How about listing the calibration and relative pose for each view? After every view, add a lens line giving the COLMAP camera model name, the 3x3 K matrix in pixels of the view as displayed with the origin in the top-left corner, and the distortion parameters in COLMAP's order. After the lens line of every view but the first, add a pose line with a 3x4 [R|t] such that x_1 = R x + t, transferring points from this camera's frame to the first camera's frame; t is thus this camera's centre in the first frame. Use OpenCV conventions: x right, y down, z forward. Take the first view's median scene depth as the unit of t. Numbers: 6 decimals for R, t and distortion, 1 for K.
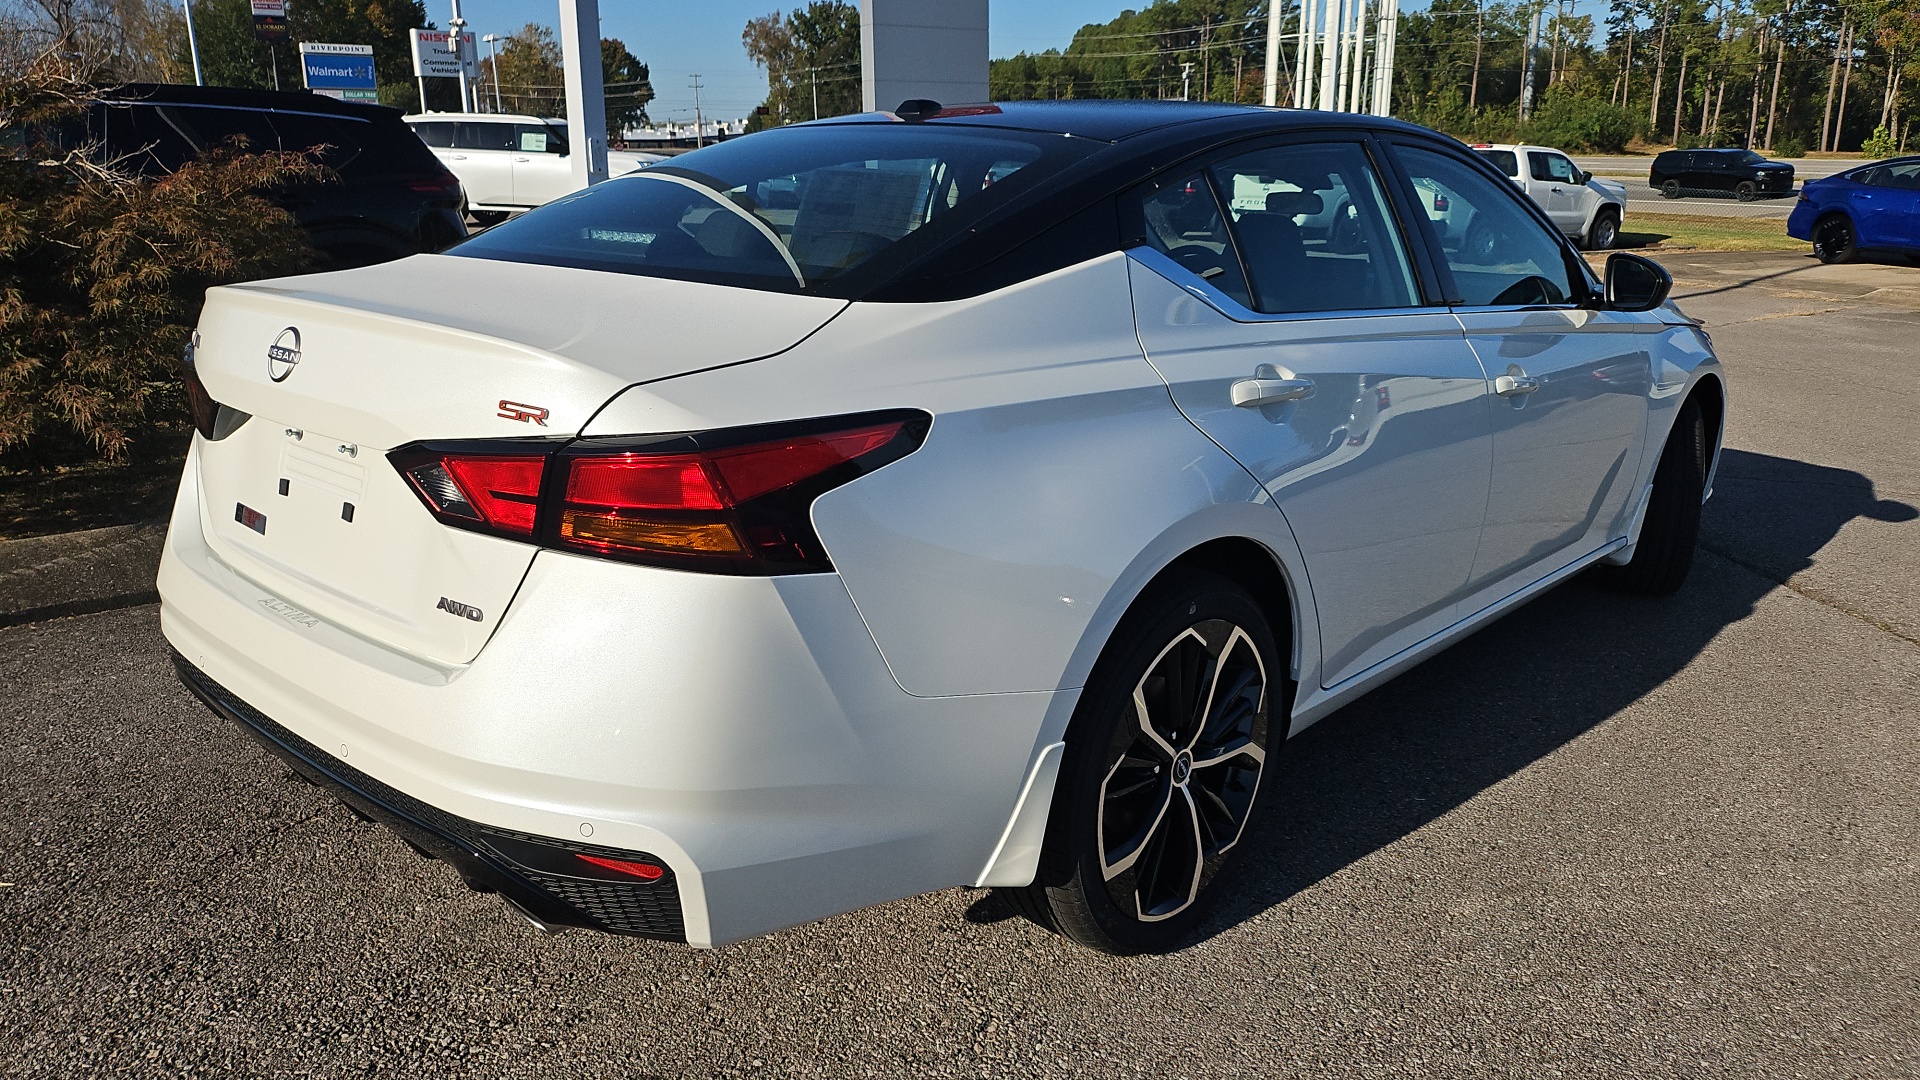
lens RADIAL K [[1410.2, 0, 960.0], [0, 1410.2, 540.0], [0, 0, 1]] dist [0.036442, 0.001344]
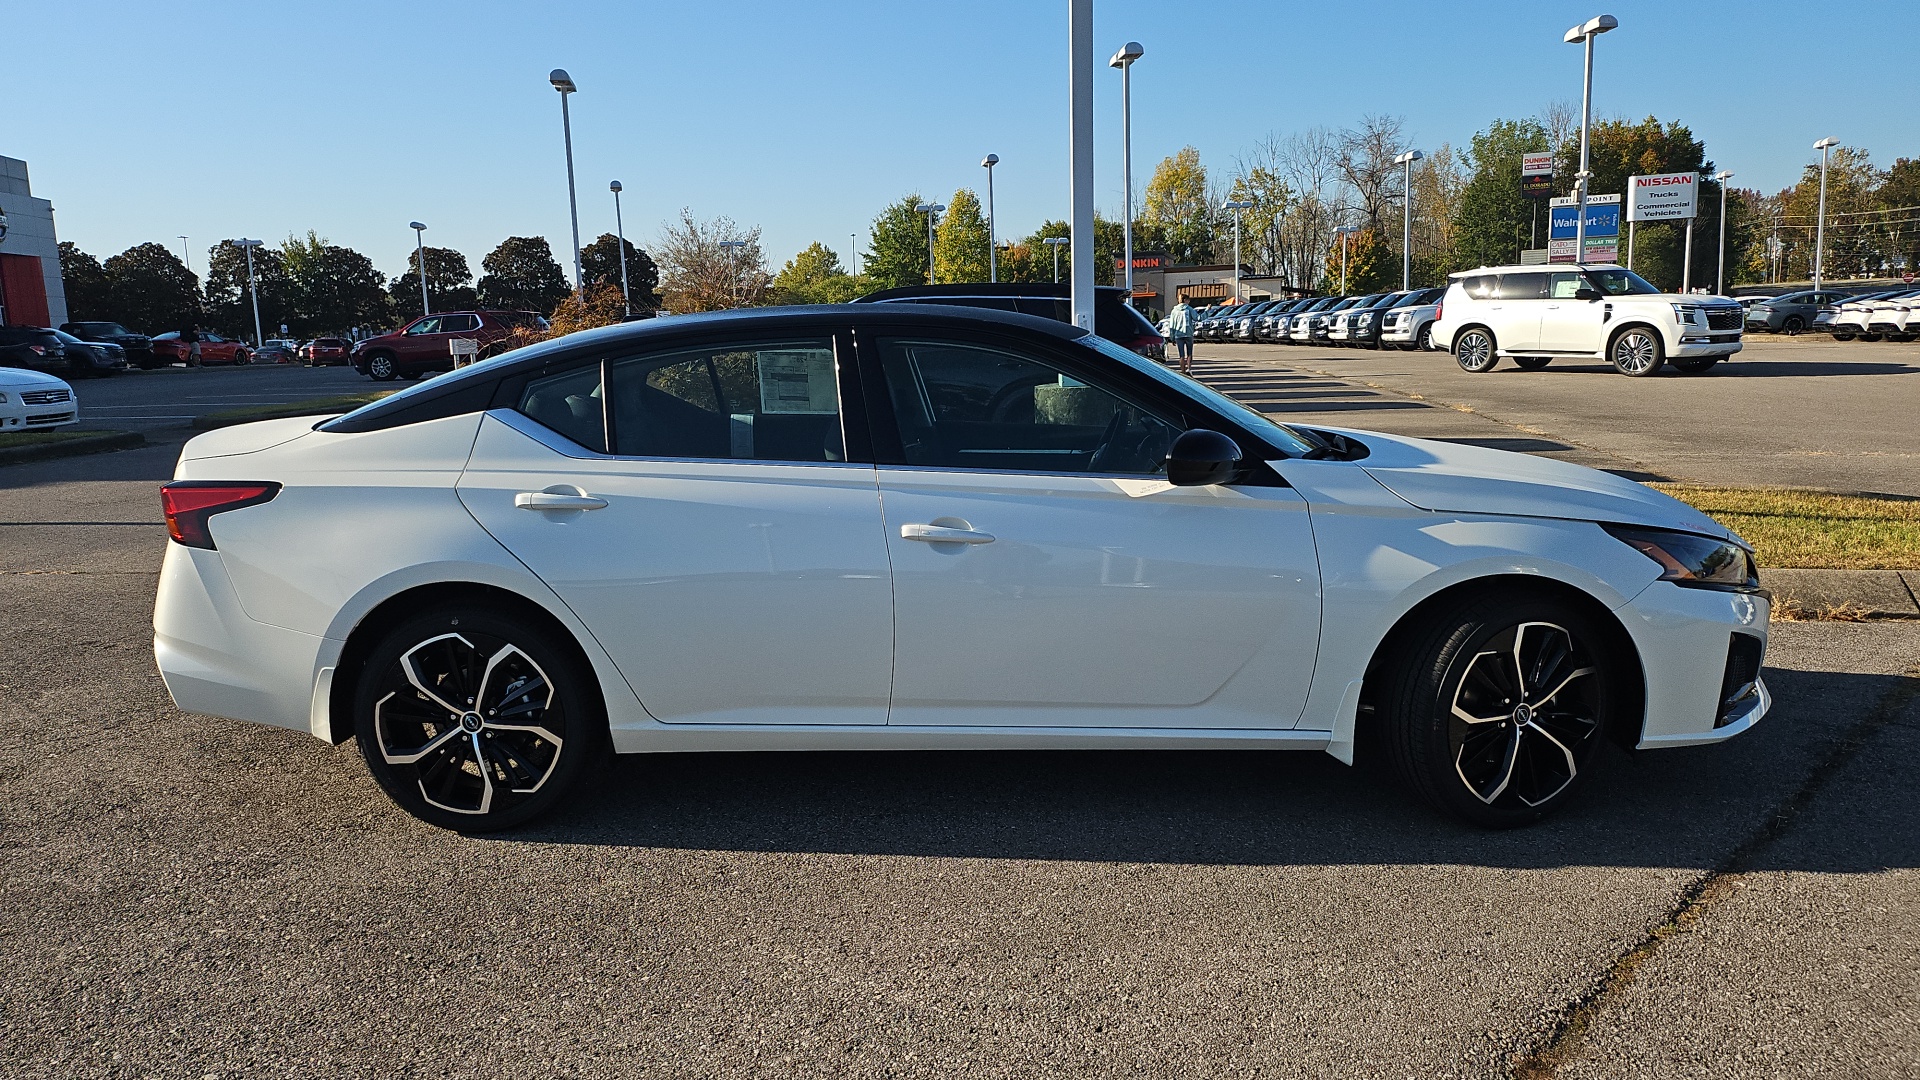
lens RADIAL K [[1513.8, 0, 1008.9], [0, 1513.8, 545.2], [0, 0, 1]] dist [0.008002, 0.004158]
pose [[0.616141, 0.096602, -0.781689, 1.857727], [-0.172467, 0.984913, -0.014225, -0.121218], [0.768521, 0.143580, 0.623506, 0.348650]]
